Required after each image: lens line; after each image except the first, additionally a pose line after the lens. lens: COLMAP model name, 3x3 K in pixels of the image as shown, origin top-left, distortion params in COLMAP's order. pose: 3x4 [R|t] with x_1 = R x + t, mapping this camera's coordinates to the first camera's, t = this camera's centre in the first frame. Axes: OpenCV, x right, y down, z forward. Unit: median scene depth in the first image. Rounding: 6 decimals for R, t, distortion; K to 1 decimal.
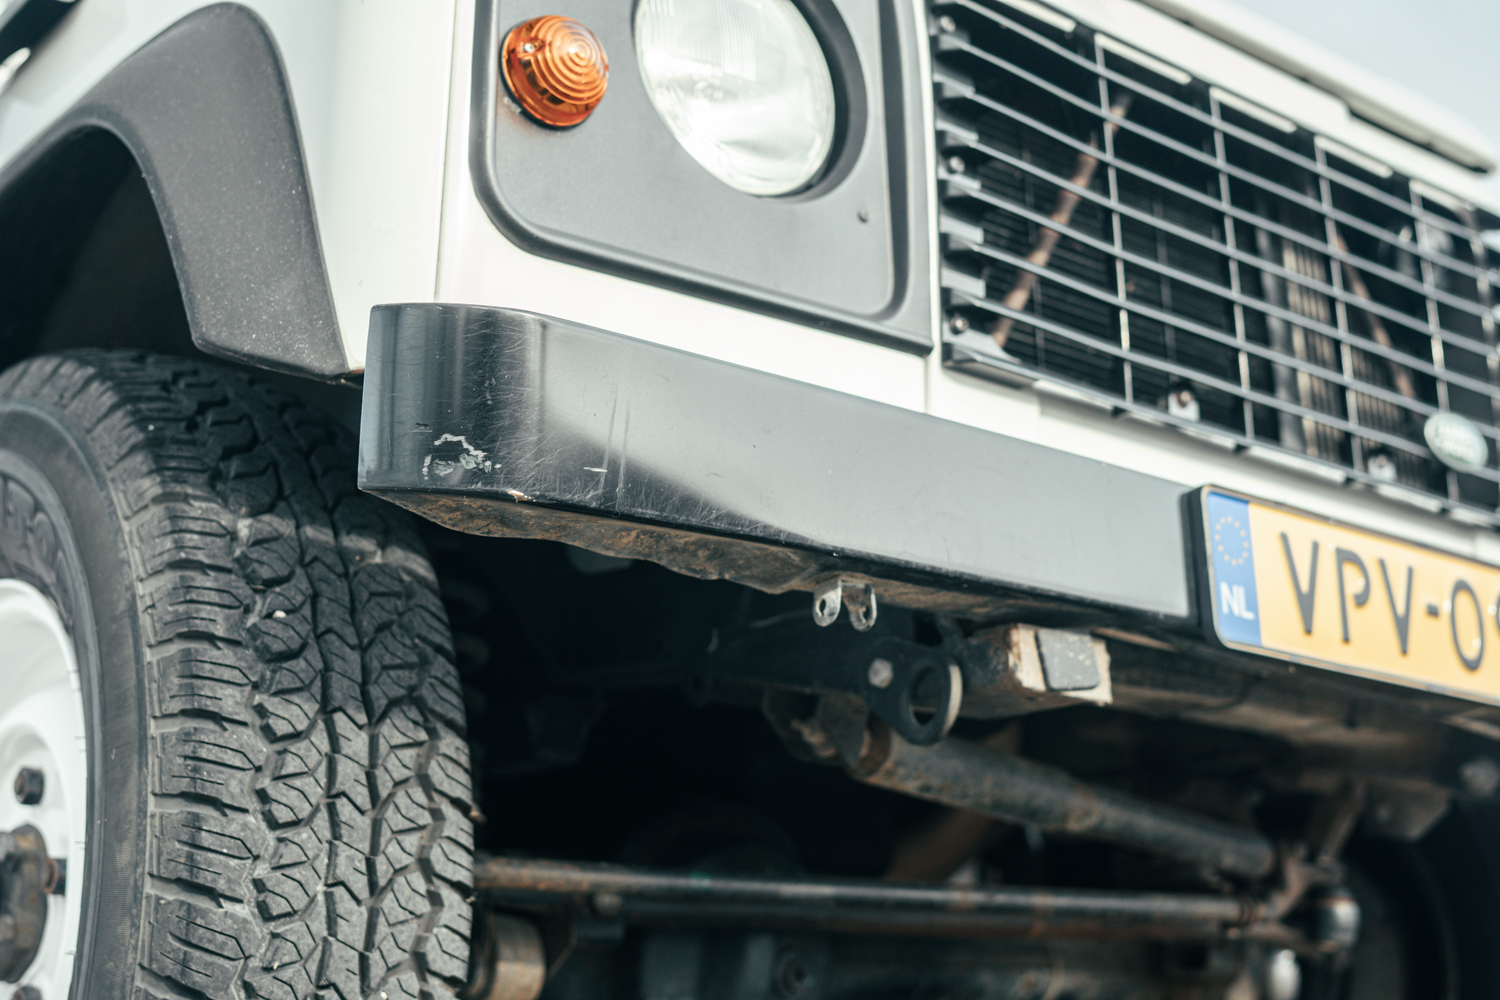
lens RADIAL K [[2242.0, 0, 722.5], [0, 2242.0, 497.2], [0, 0, 1]] dist [-0.131296, 0.168542]
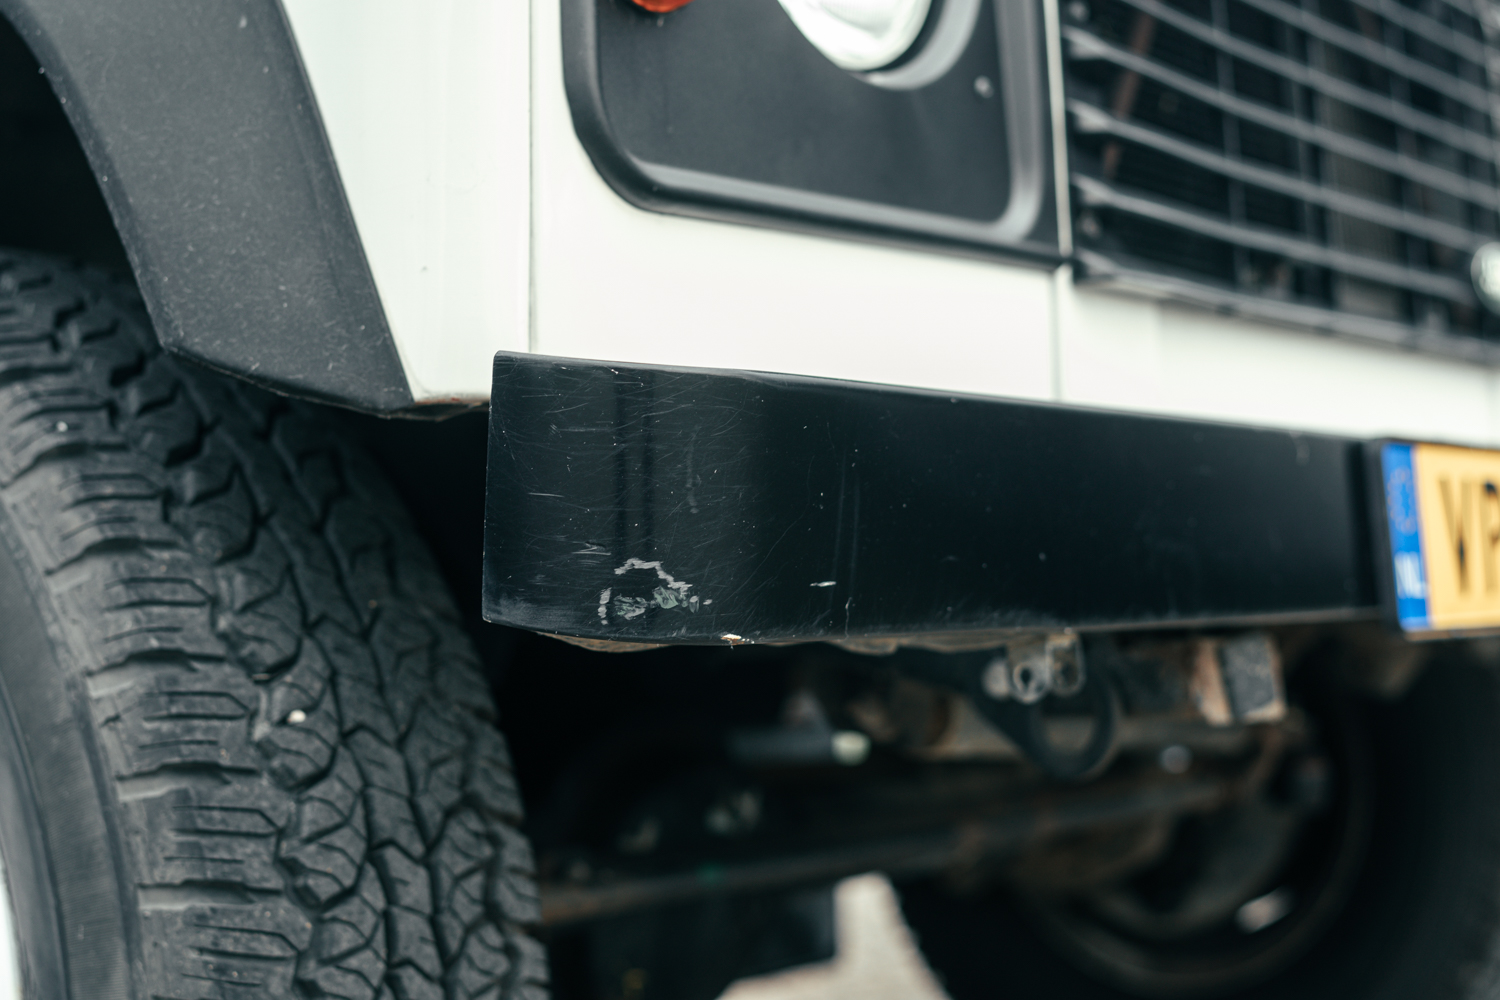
lens RADIAL K [[2242.0, 0, 722.5], [0, 2242.0, 497.2], [0, 0, 1]] dist [-0.131296, 0.168542]
pose [[0.978373, -0.032440, 0.204287, -0.209281], [-0.011941, 0.977120, 0.212351, -0.170937], [-0.206502, -0.210198, 0.955601, 0.301145]]
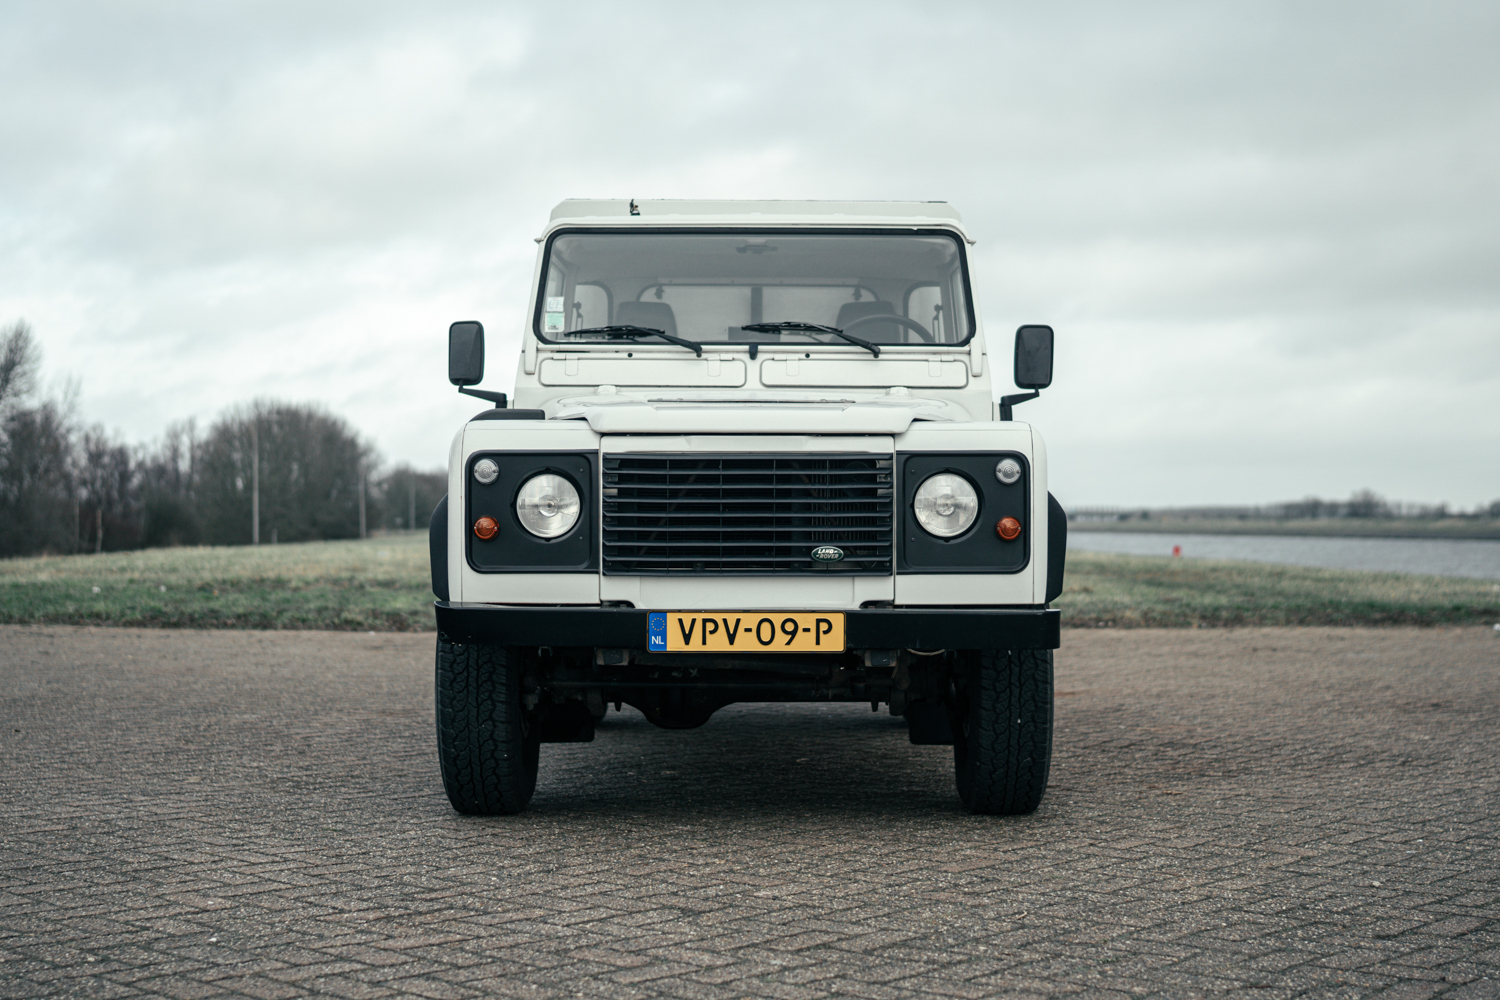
lens RADIAL K [[2198.5, 0, 663.2], [0, 2198.5, 499.6], [0, 0, 1]] dist [-0.135711, 0.070051]
pose [[0.741693, 0.021832, -0.670384, 3.183123], [0.183709, 0.954639, 0.234340, -1.233612], [0.645091, -0.296963, 0.704039, -1.861411]]
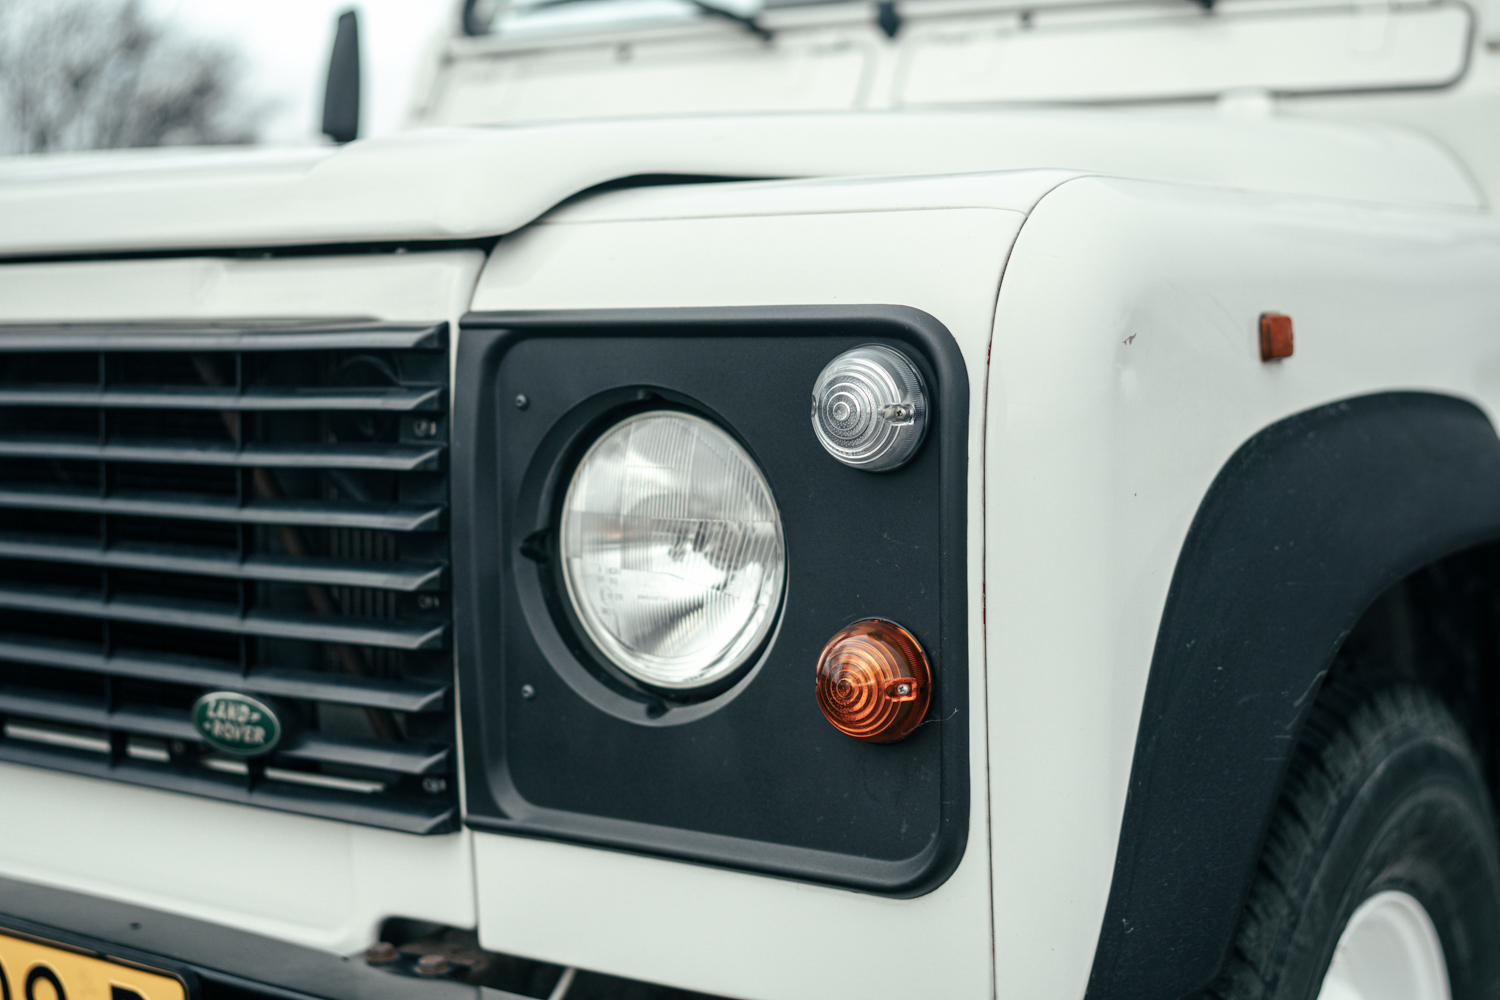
lens RADIAL K [[2242.0, 0, 722.5], [0, 2242.0, 497.2], [0, 0, 1]] dist [-0.131296, 0.168542]
pose [[0.261718, 0.093361, -0.960618, 1.622108], [0.284786, 0.943524, 0.169289, -0.265386], [0.922172, -0.317877, 0.220349, 1.440830]]
